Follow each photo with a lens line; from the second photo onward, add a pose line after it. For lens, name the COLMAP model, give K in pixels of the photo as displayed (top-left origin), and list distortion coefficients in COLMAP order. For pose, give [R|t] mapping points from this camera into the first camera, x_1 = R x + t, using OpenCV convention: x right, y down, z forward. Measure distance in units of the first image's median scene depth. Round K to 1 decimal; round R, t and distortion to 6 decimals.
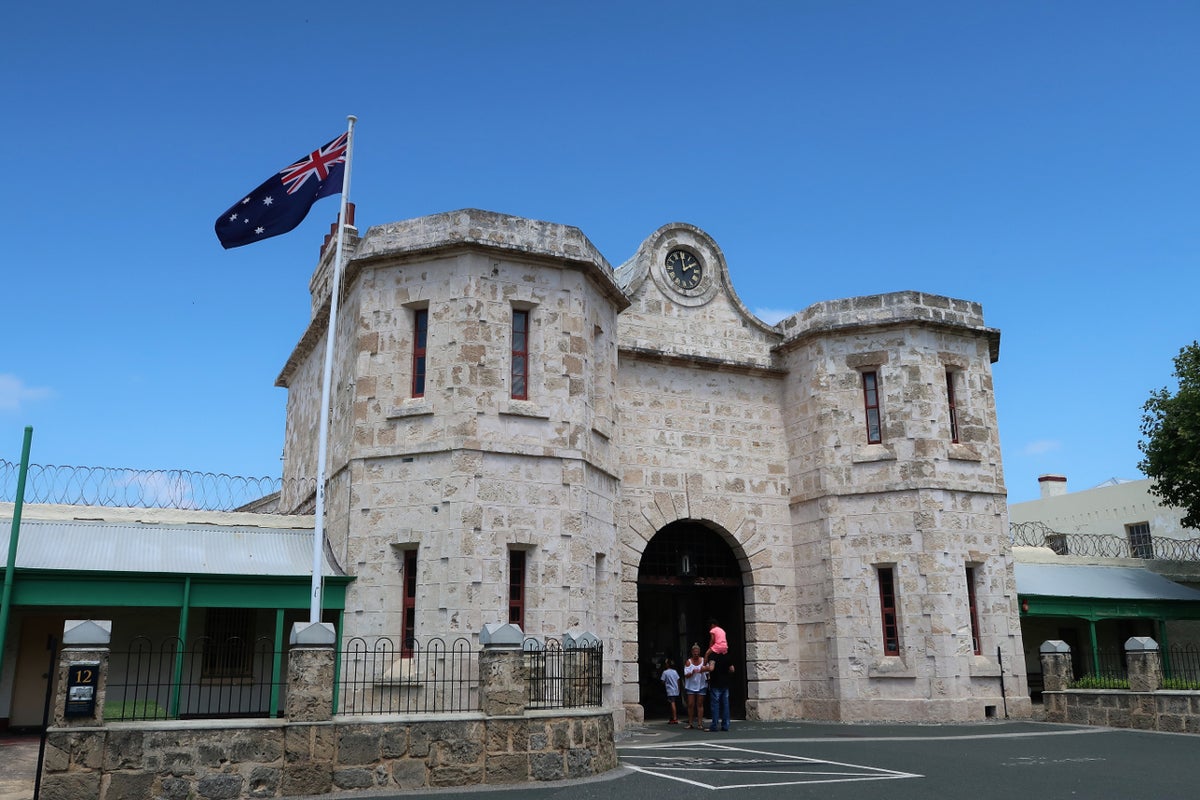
lens RADIAL K [[1006.6, 0, 600.0], [0, 1006.6, 400.0], [0, 0, 1]] dist [0.000981, 0.002032]
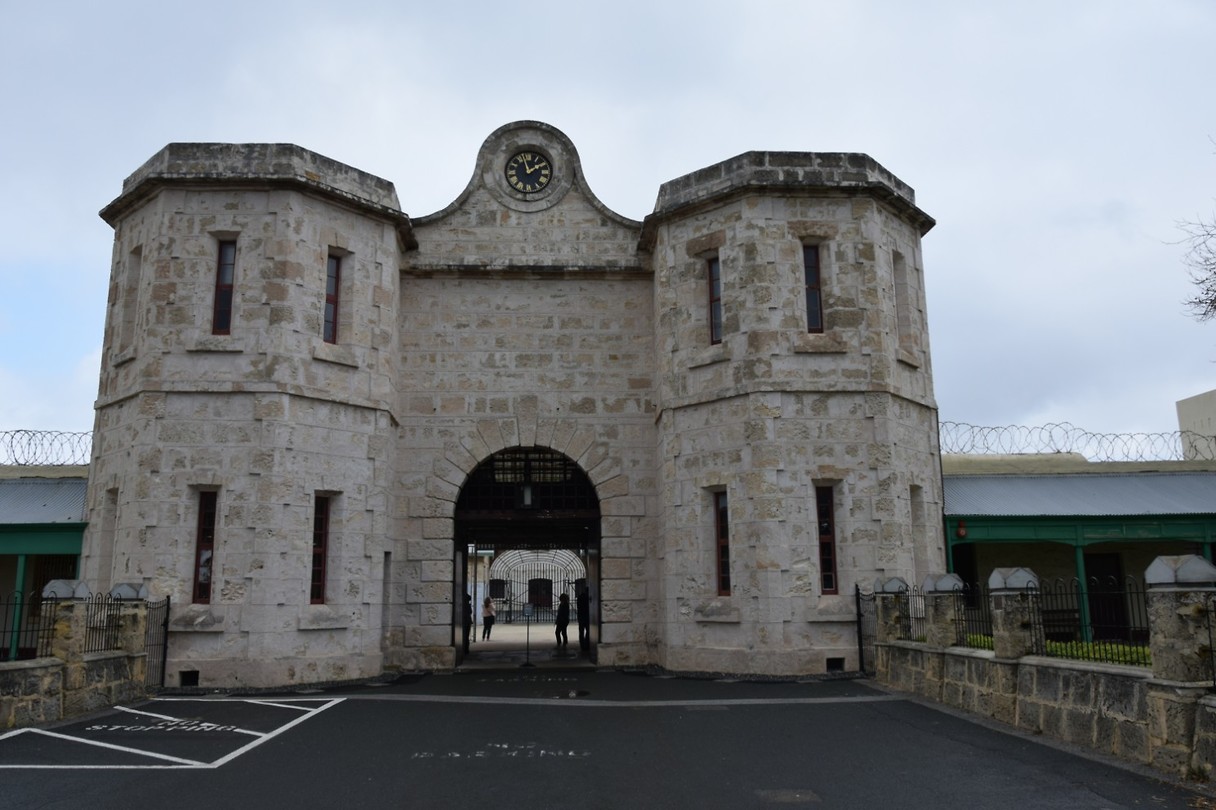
lens RADIAL K [[933.0, 0, 608.0], [0, 933.0, 405.0], [0, 0, 1]] dist [-0.031295, 0.000799]
pose [[0.928784, -0.075493, -0.362851, 0.471393], [0.098409, 0.994125, 0.045063, 0.051154], [0.357318, -0.077562, 0.930757, 0.251721]]
